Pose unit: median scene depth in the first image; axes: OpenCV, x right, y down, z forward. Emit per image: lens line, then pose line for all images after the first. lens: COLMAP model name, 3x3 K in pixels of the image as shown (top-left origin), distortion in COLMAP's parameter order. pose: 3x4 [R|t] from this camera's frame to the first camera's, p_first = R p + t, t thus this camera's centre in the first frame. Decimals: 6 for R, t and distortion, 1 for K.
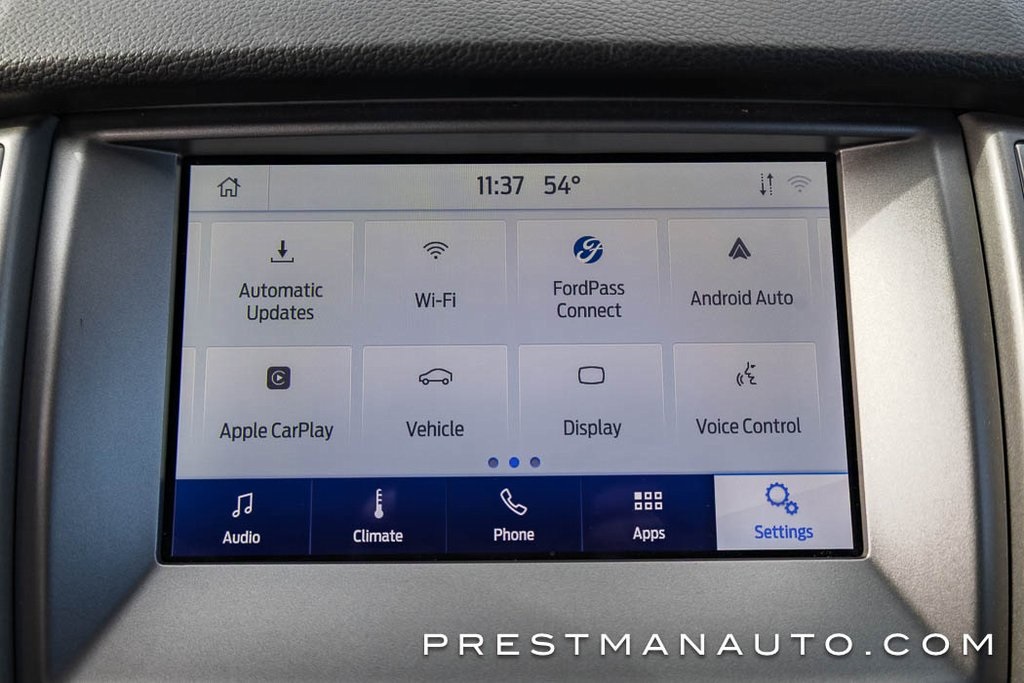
lens RADIAL K [[967.5, 0, 505.1], [0, 967.5, 345.0], [0, 0, 1]] dist [-0.001852, 0.000000]
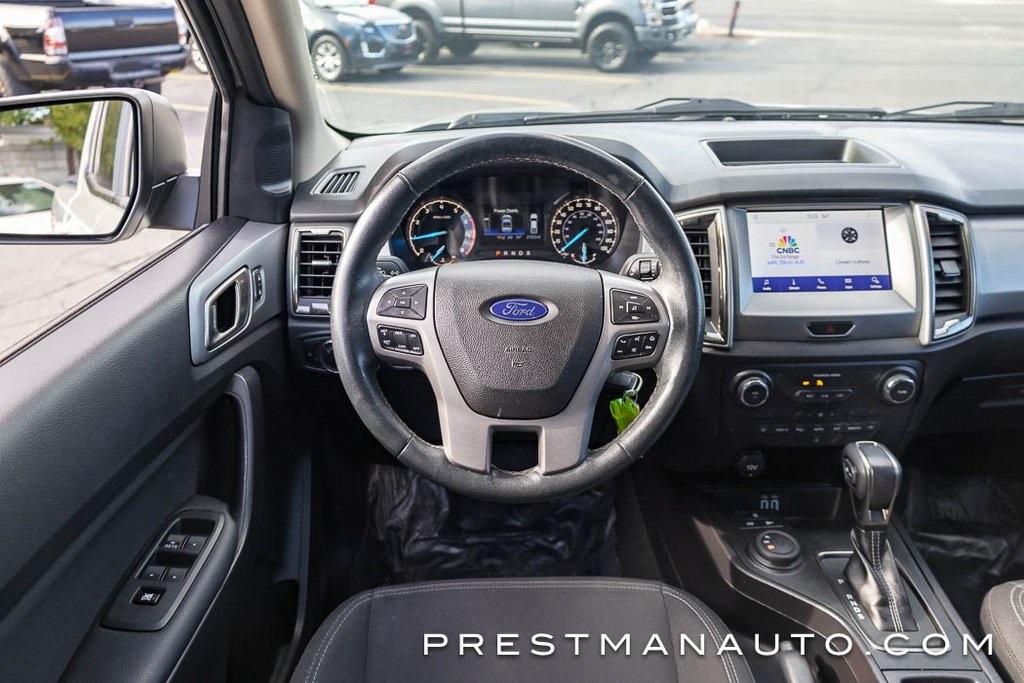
lens RADIAL K [[751.1, 0, 515.7], [0, 751.1, 342.3], [0, 0, 1]] dist [-0.034734, 0.031435]
pose [[0.999894, -0.013604, 0.005174, -1.565145], [0.013602, 0.999907, 0.000465, 0.451428], [-0.005180, -0.000395, 0.999987, -2.777620]]
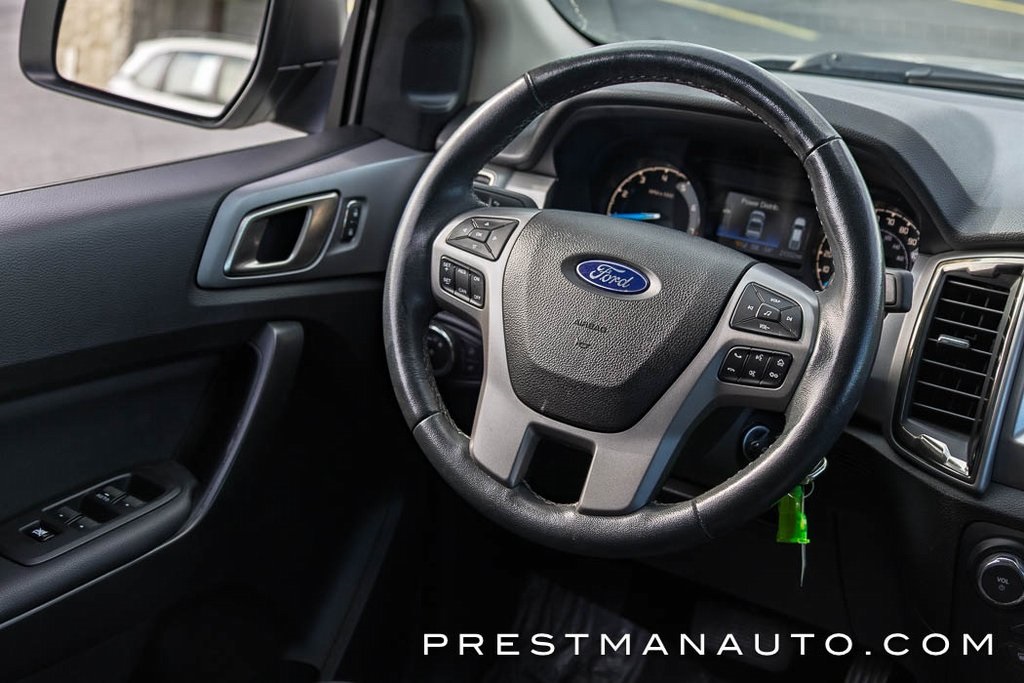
lens RADIAL K [[1484.7, 0, 508.8], [0, 1484.7, 341.3], [0, 0, 1]] dist [0.030306, 0.000000]
pose [[0.866327, 0.227908, -0.444449, 0.149514], [-0.270135, 0.962252, -0.033122, 0.586898], [0.420124, 0.148756, 0.895192, -3.524416]]
